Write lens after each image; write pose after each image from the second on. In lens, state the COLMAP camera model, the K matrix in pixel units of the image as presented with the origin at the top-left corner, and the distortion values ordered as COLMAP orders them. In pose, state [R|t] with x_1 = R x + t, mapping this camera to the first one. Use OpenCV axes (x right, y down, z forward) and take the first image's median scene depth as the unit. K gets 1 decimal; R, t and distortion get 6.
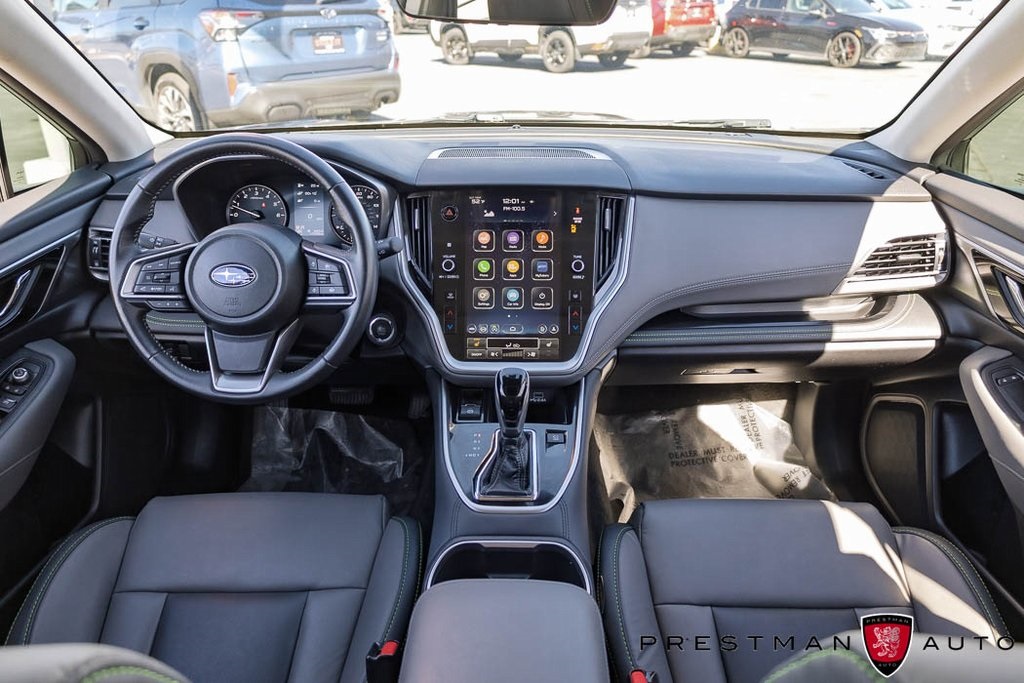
lens RADIAL K [[741.2, 0, 521.8], [0, 741.2, 341.5], [0, 0, 1]] dist [0.024169, 0.013012]
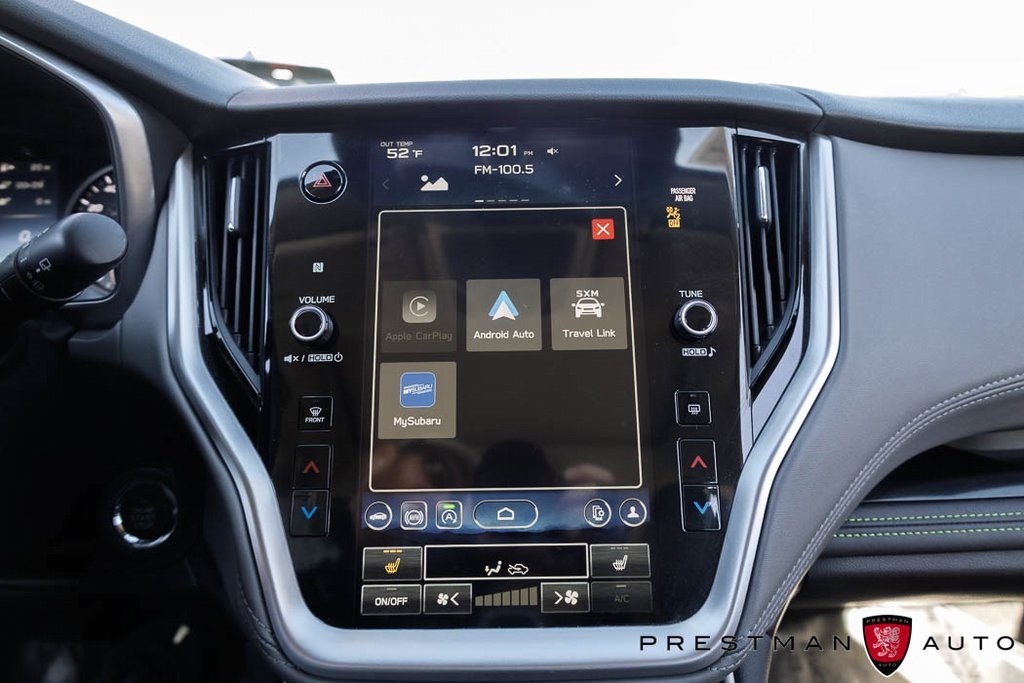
lens RADIAL K [[701.5, 0, 513.5], [0, 701.5, 336.9], [0, 0, 1]] dist [0.017501, 0.020405]
pose [[0.999814, -0.018979, 0.003559, -0.008216], [0.019309, 0.984073, -0.176715, -0.038800], [-0.000149, 0.176750, 0.984256, 0.682074]]
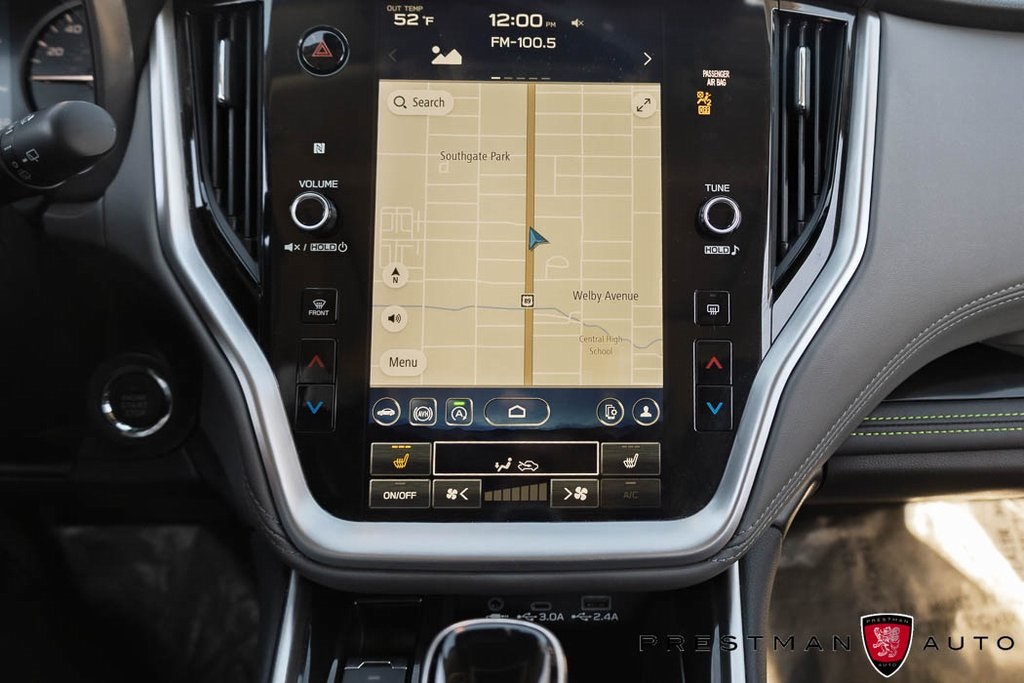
lens RADIAL K [[889.2, 0, 603.6], [0, 889.2, 281.6], [0, 0, 1]] dist [0.011416, 0.019656]
pose [[0.999019, 0.001183, 0.044266, 0.008089], [0.000880, 0.998915, -0.046557, -0.054824], [-0.044273, 0.046550, 0.997934, 0.612422]]
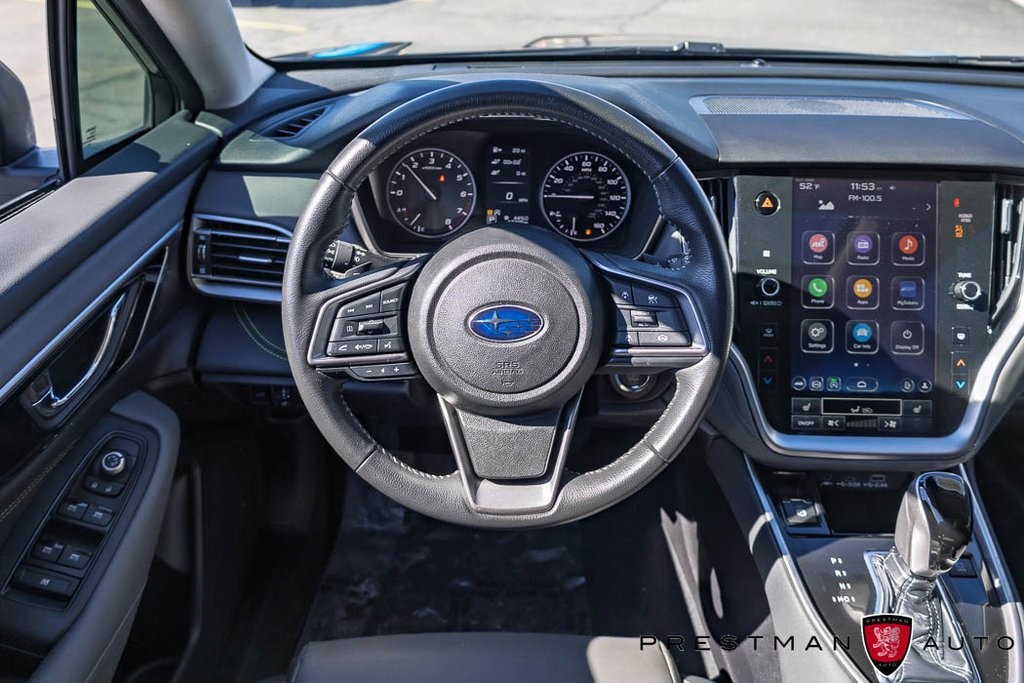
lens RADIAL K [[741.2, 0, 508.2], [0, 741.2, 307.1], [0, 0, 1]] dist [0.024169, 0.013012]
pose [[0.999279, 0.010553, 0.036478, -0.346132], [-0.012480, 0.998515, 0.053026, -0.115419], [-0.035865, -0.053443, 0.997927, 0.358236]]
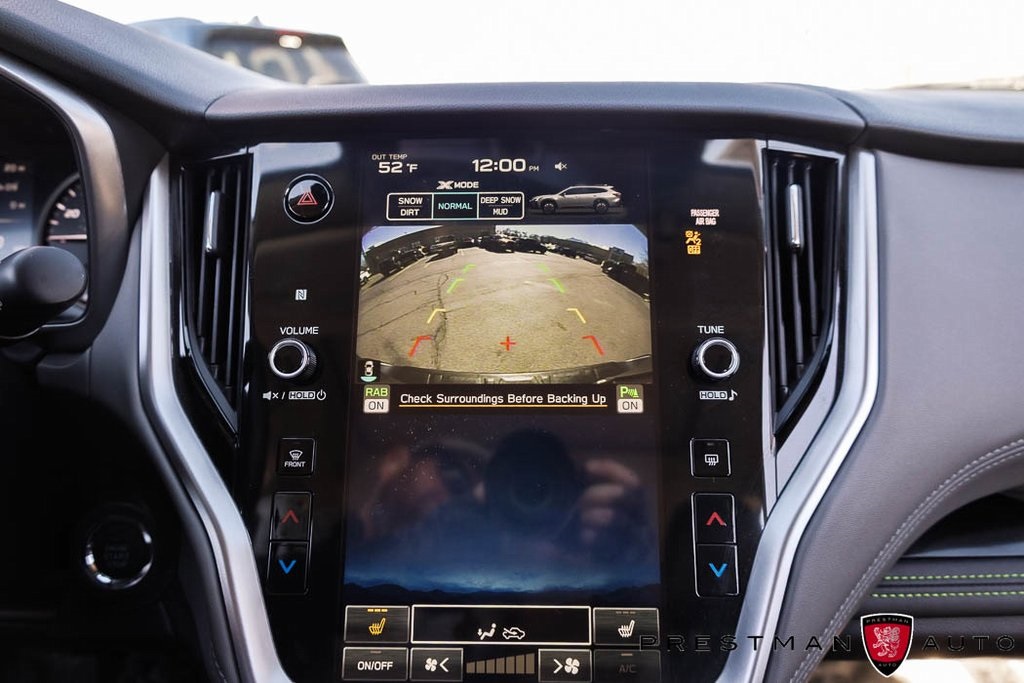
lens RADIAL K [[741.2, 0, 517.5], [0, 741.2, 335.2], [0, 0, 1]] dist [0.024169, 0.013012]
pose [[0.999717, -0.006532, -0.022888, 0.001725], [0.002971, 0.988333, -0.152282, -0.064824], [0.023616, 0.152171, 0.988072, 0.690732]]
